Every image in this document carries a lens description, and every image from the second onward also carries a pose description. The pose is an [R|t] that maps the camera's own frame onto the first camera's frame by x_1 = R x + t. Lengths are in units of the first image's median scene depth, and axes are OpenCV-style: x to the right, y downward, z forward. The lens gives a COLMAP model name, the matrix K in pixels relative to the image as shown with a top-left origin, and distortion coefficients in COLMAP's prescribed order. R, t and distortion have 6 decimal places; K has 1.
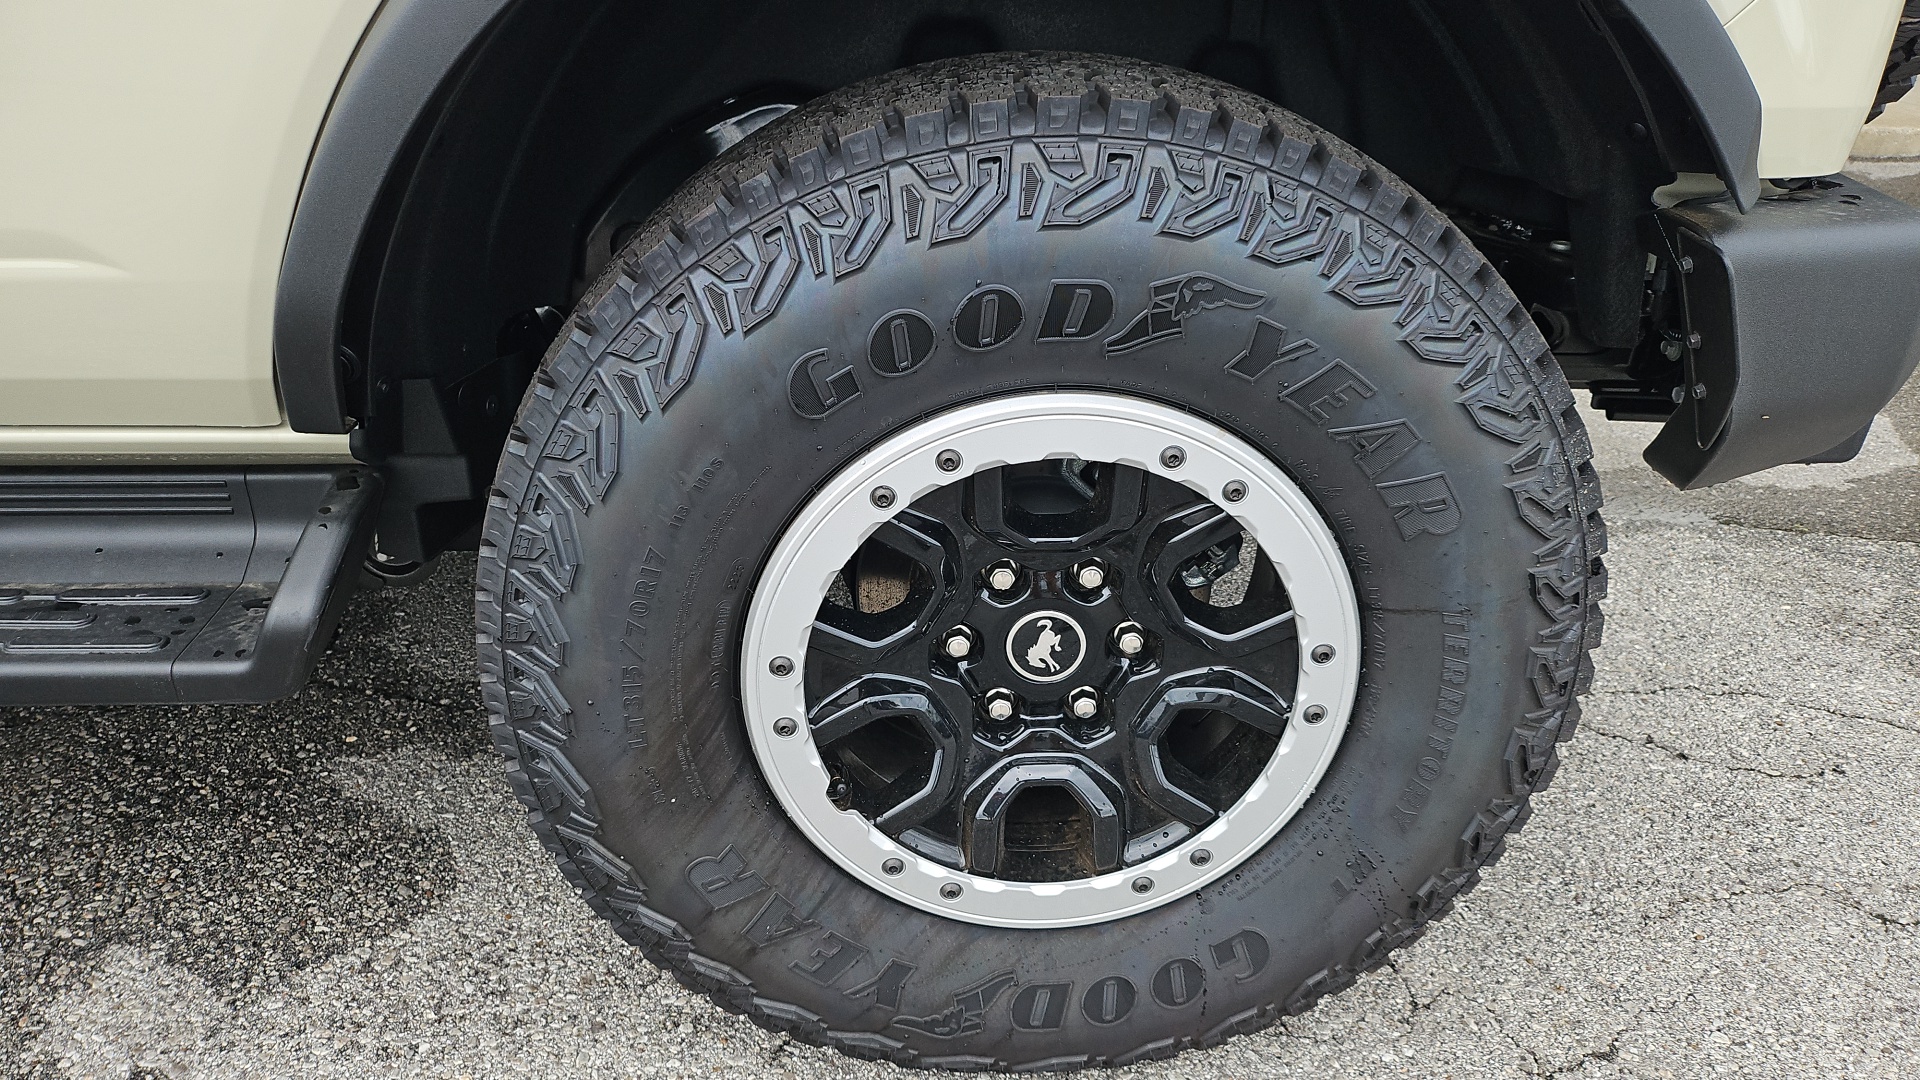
lens RADIAL K [[1322.8, 0, 981.2], [0, 1322.8, 528.0], [0, 0, 1]] dist [0.050225, -0.065745]
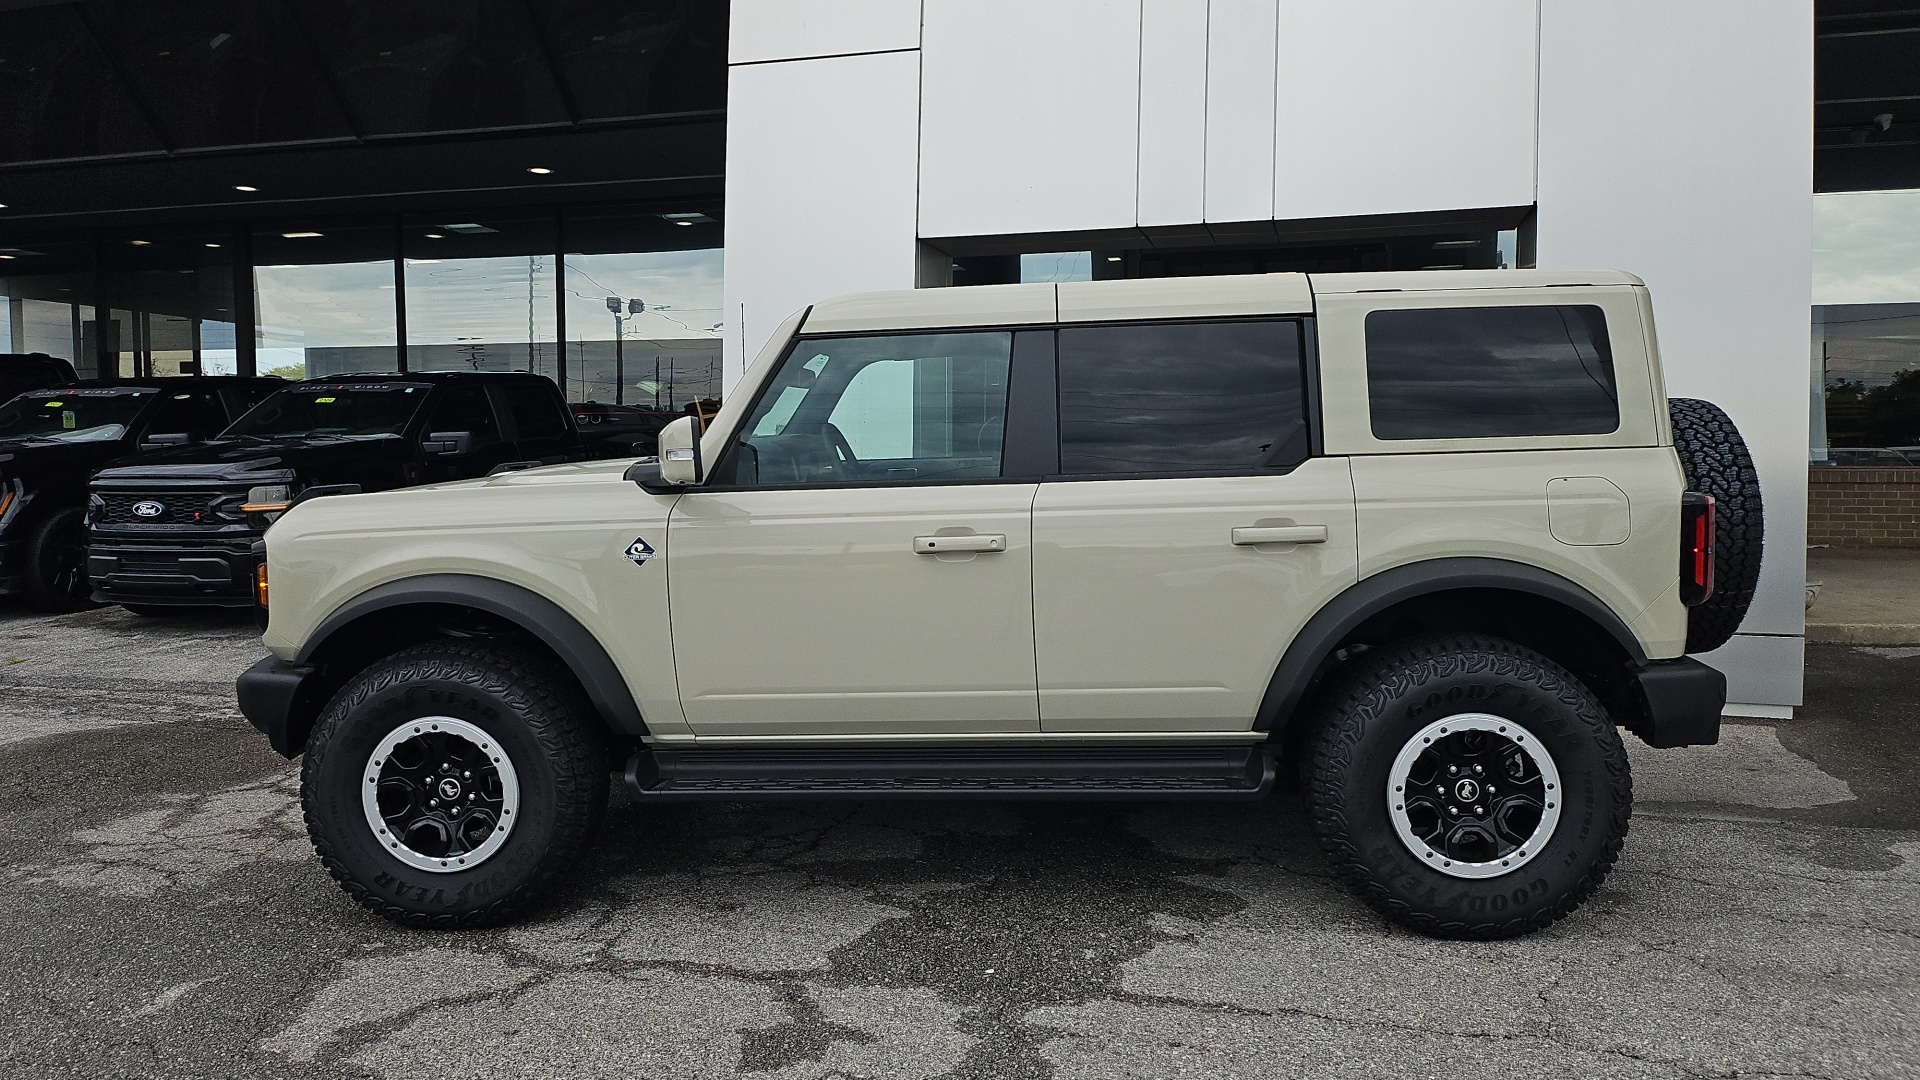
lens RADIAL K [[1337.2, 0, 920.8], [0, 1337.2, 532.0], [0, 0, 1]] dist [0.099025, -0.132744]
pose [[0.990220, -0.039635, -0.133764, -0.903750], [-0.011322, 0.932803, -0.360209, 0.783277], [0.139052, 0.358201, 0.923232, -2.858581]]
